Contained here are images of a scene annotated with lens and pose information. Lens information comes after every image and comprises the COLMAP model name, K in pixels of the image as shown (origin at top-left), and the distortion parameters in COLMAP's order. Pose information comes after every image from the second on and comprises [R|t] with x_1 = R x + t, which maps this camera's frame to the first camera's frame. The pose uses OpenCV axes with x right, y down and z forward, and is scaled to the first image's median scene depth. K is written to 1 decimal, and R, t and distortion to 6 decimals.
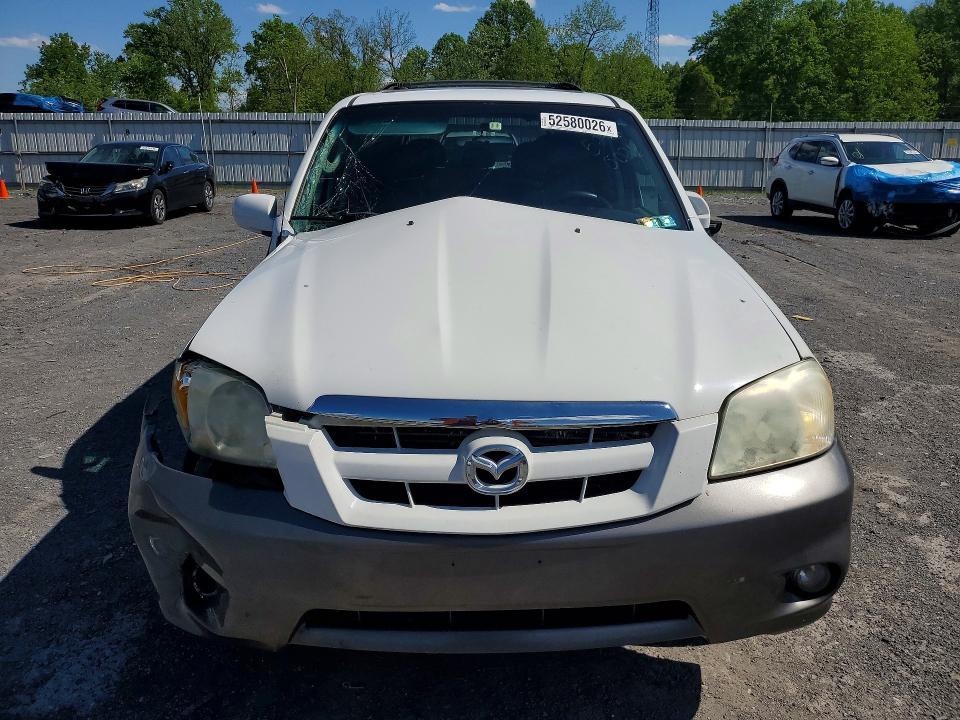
lens RADIAL K [[708.5, 0, 485.1], [0, 708.5, 360.7], [0, 0, 1]] dist [0.008208, 0.004107]
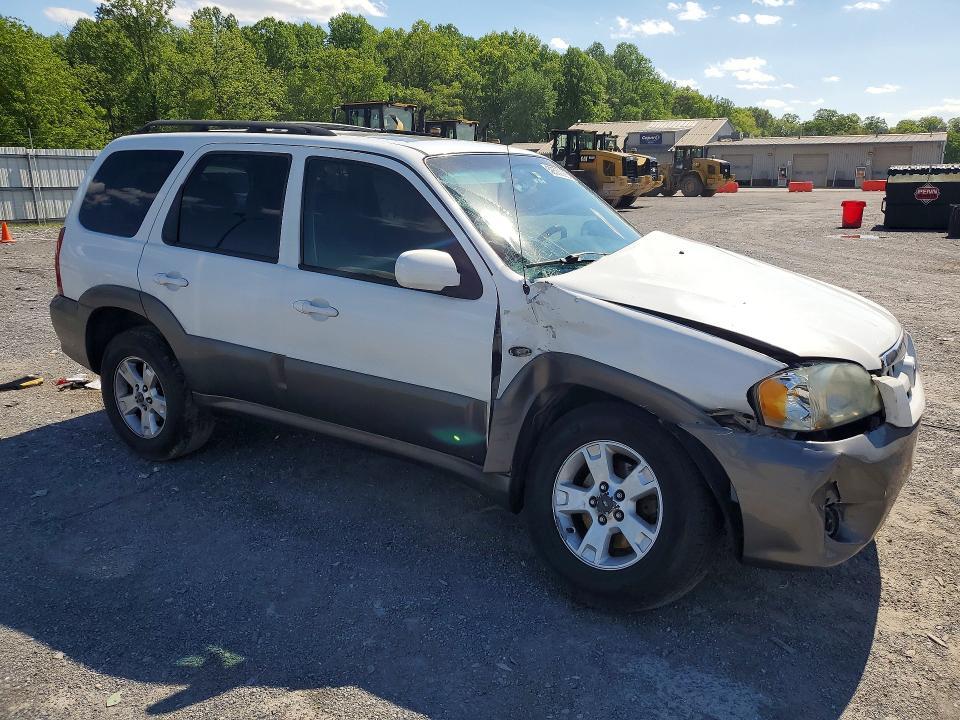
lens RADIAL K [[708.5, 0, 489.1], [0, 708.5, 355.8], [0, 0, 1]] dist [0.008208, 0.004107]
pose [[0.548890, -0.201783, 0.811174, -0.181769], [0.236007, 0.968354, 0.081186, -0.026338], [-0.801886, 0.146881, 0.579142, 0.069781]]
